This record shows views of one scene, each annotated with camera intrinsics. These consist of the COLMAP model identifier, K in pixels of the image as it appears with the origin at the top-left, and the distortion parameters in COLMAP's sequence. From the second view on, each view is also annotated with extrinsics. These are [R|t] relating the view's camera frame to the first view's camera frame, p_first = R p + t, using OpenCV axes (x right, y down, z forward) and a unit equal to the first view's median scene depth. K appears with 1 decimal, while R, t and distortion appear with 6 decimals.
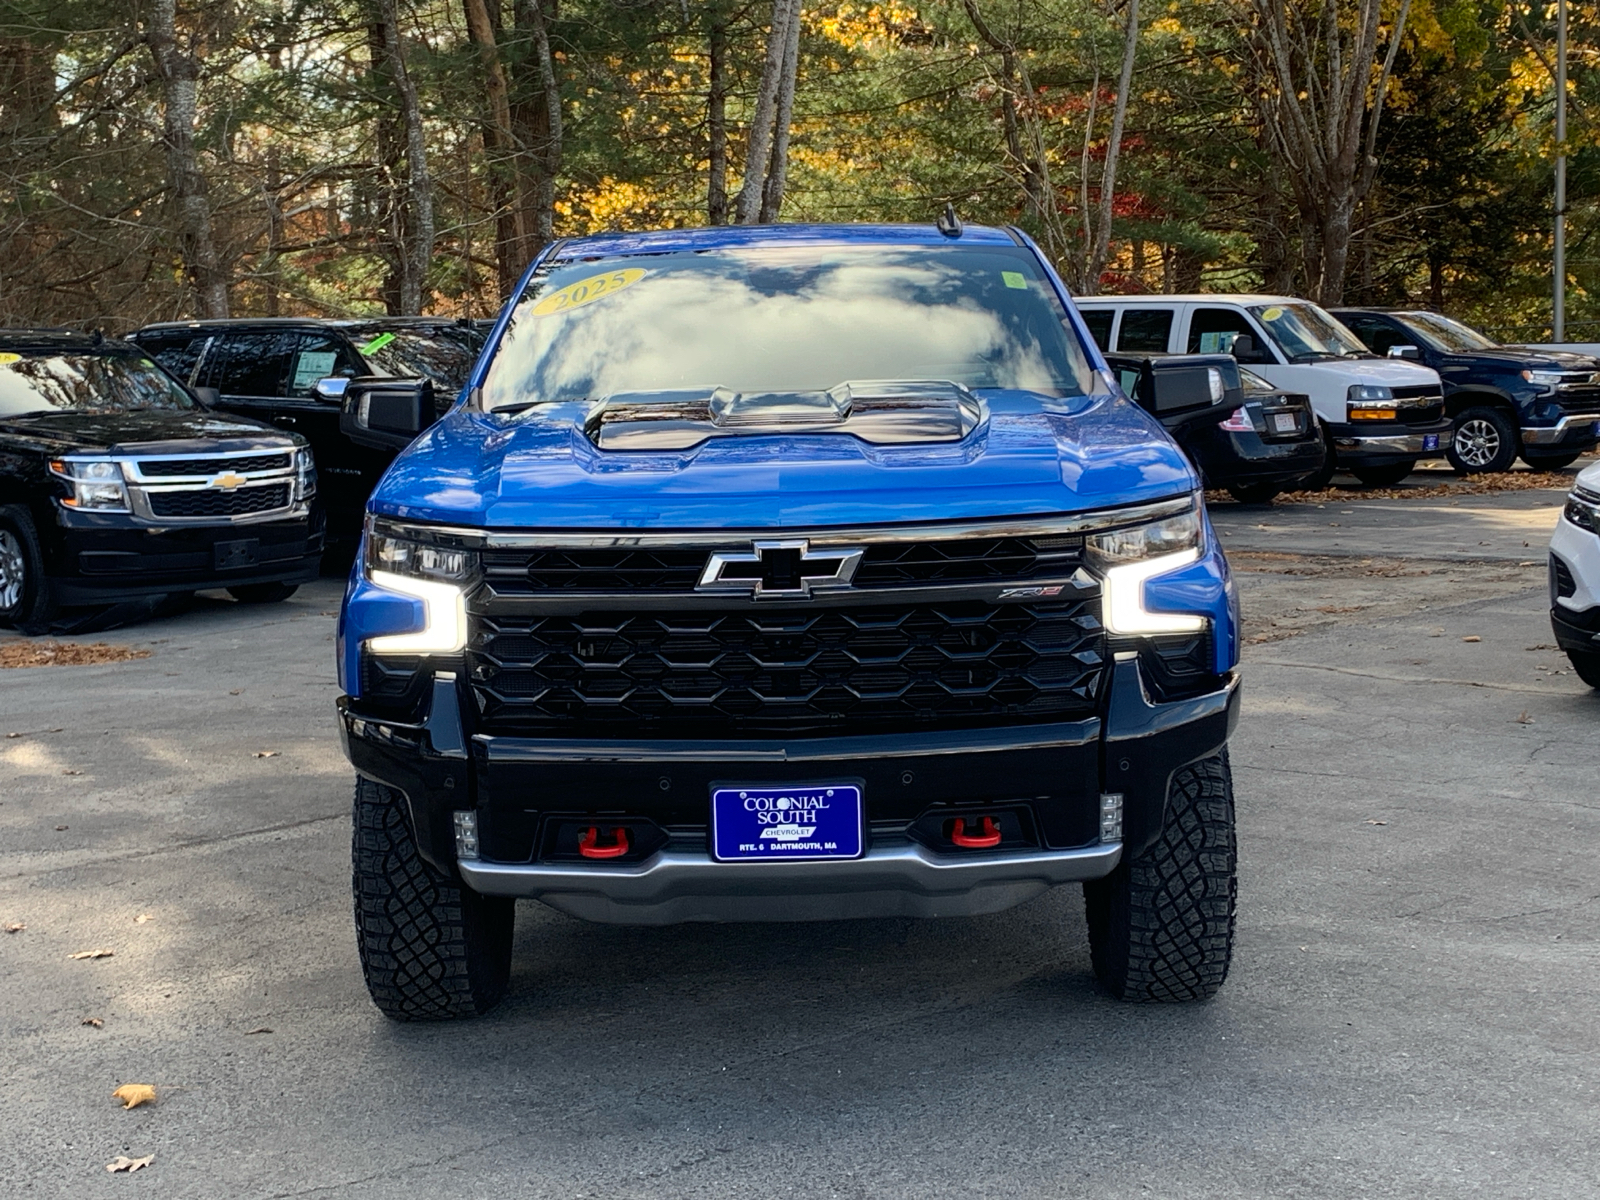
lens RADIAL K [[2380.2, 0, 809.7], [0, 2380.2, 602.0], [0, 0, 1]] dist [0.196743, -0.706397]
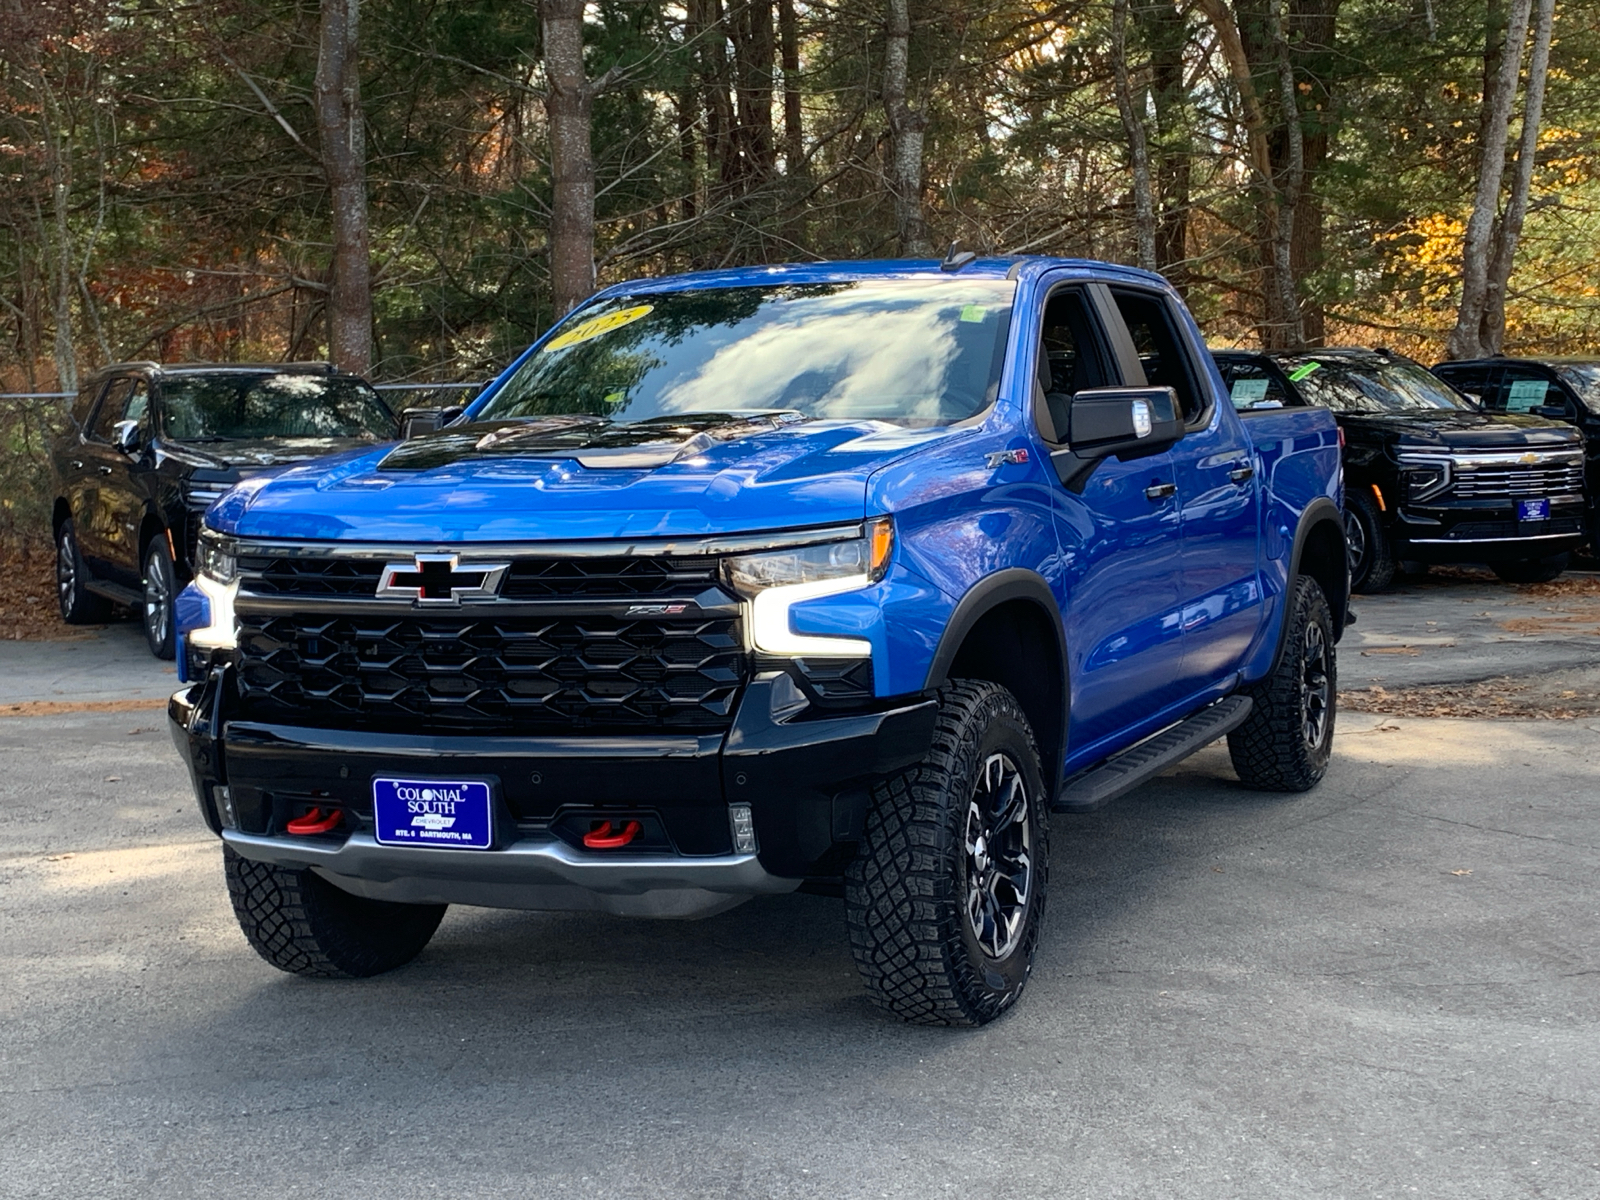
lens RADIAL K [[2380.2, 0, 809.7], [0, 2380.2, 602.0], [0, 0, 1]] dist [0.196743, -0.706397]
pose [[0.924625, 0.034497, -0.379314, 0.554744], [-0.039877, 0.999185, -0.006334, -0.003625], [0.378786, 0.020982, 0.925246, 0.049161]]
